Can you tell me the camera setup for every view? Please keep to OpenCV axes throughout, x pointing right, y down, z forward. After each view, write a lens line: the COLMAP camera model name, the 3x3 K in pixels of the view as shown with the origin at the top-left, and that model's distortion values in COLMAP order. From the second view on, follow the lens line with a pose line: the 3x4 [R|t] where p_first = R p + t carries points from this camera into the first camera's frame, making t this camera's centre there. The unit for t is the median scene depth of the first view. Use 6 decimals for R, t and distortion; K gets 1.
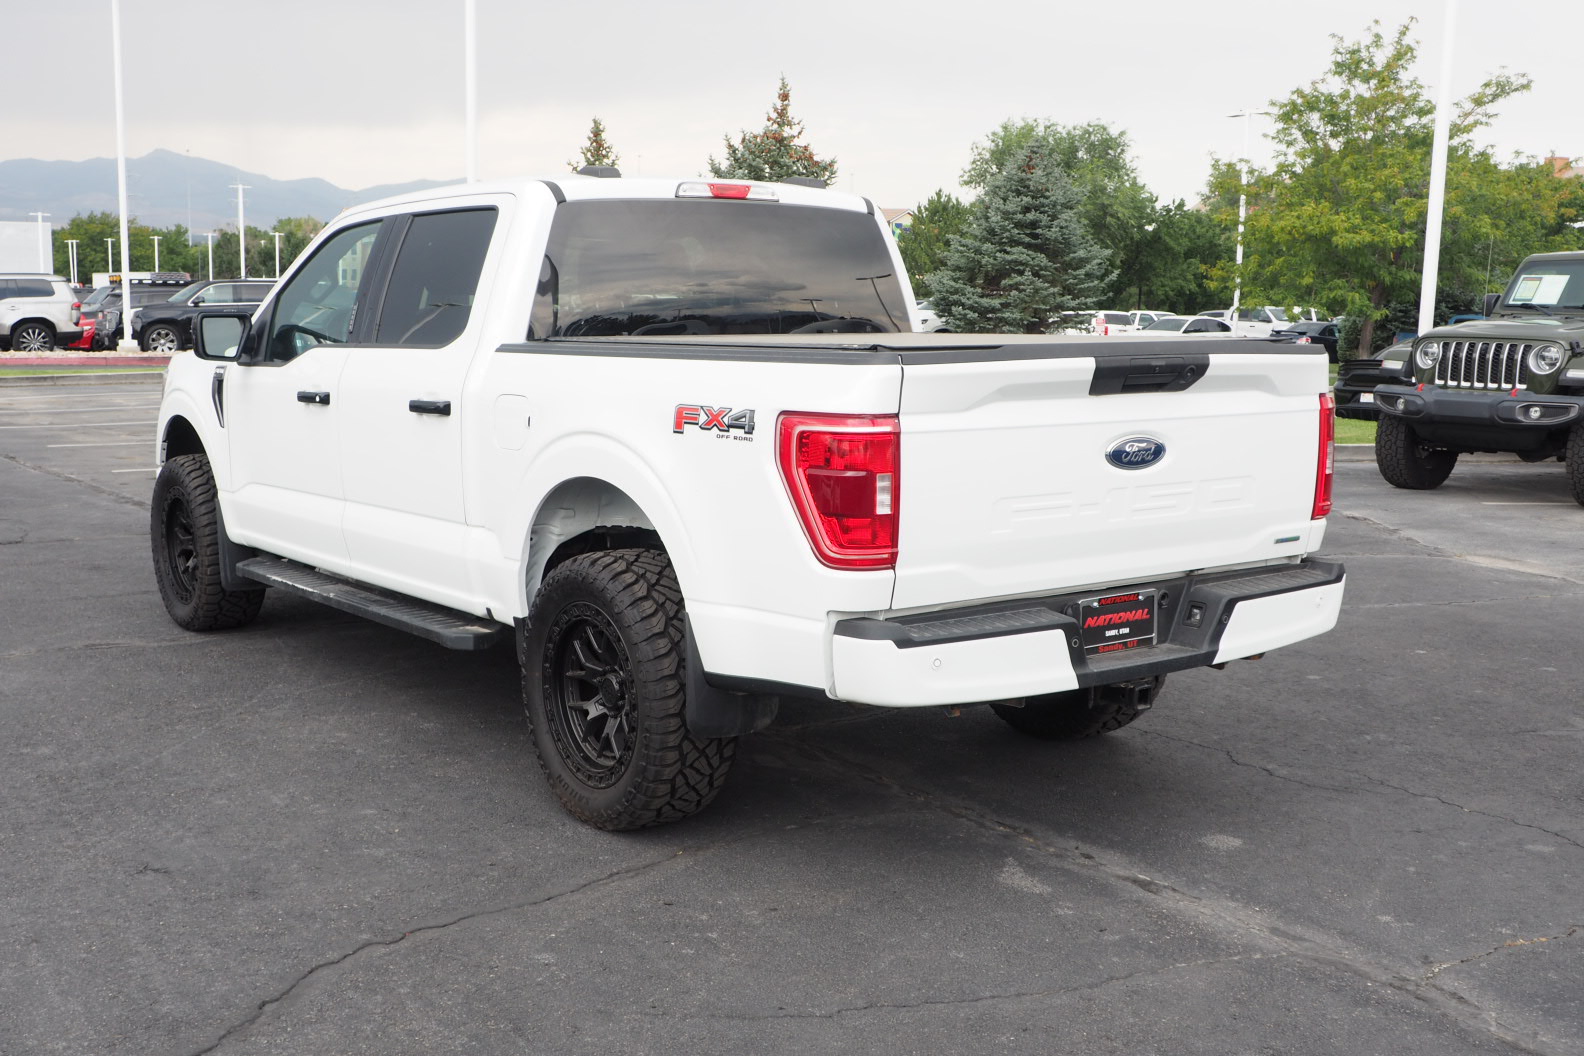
lens RADIAL K [[1704.0, 0, 782.5], [0, 1704.0, 583.0], [0, 0, 1]] dist [0.017400, 0.000000]
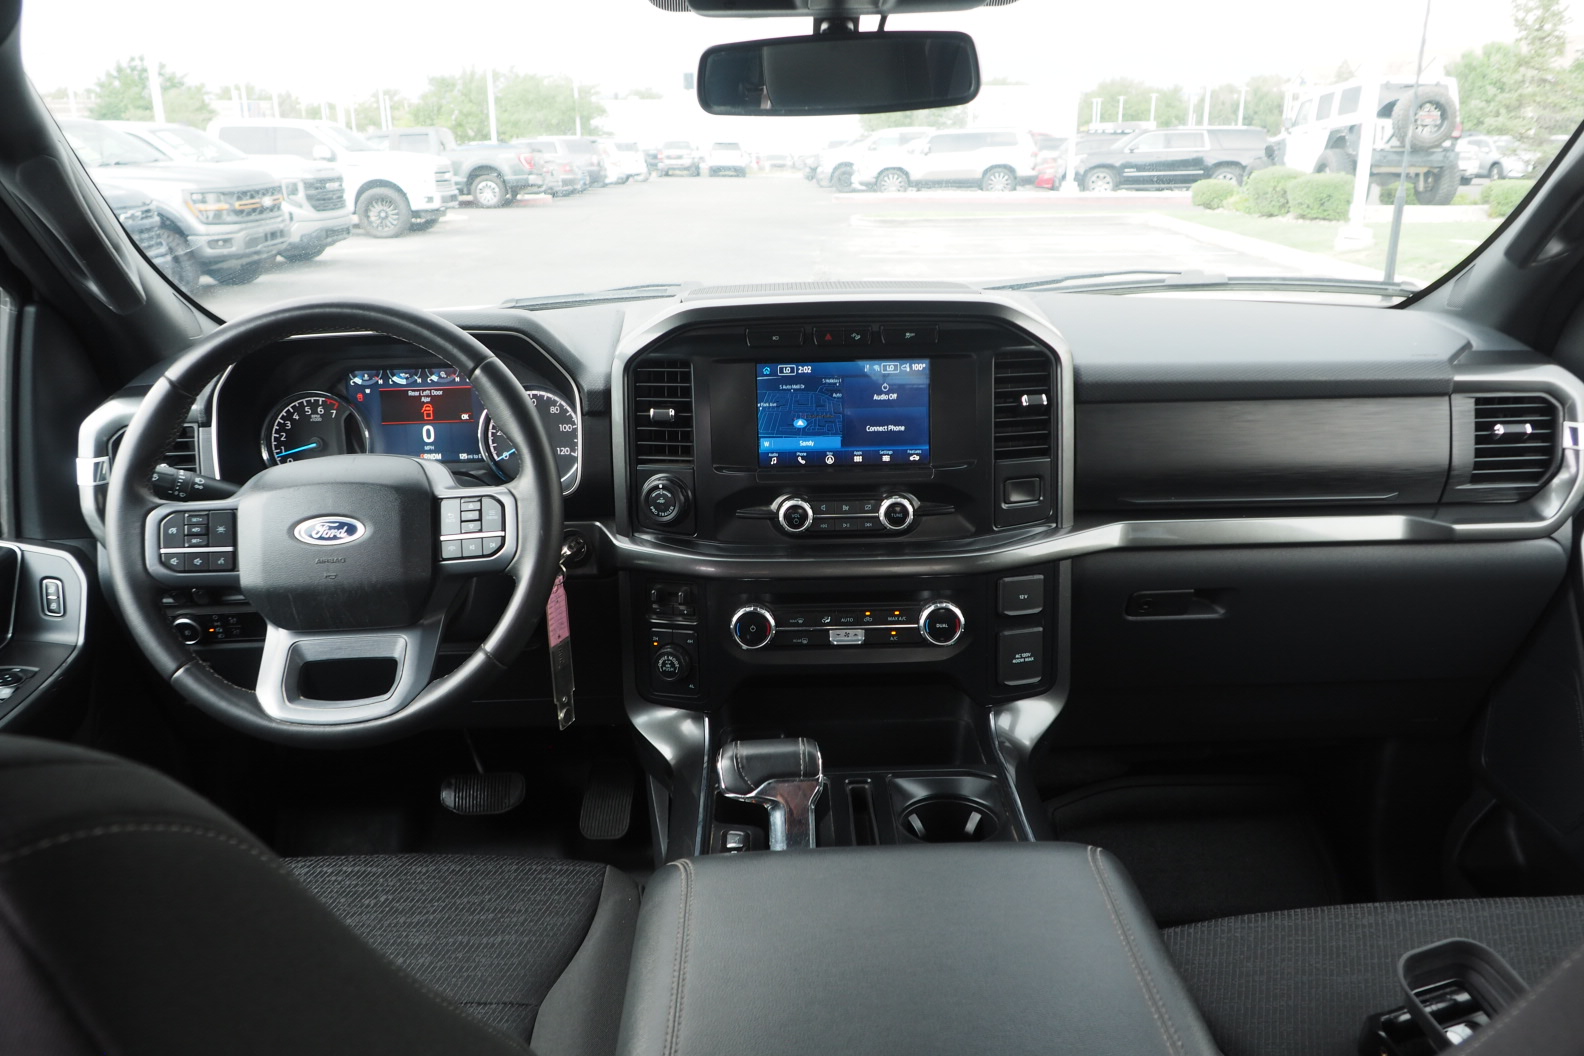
lens RADIAL K [[1217.5, 0, 791.8], [0, 1217.5, 543.3], [0, 0, 1]] dist [-0.024270, 0.011138]
pose [[0.810034, 0.168124, -0.561764, -0.108428], [-0.078723, 0.980523, 0.179935, -0.195438], [0.581074, -0.101530, 0.807493, 1.054020]]
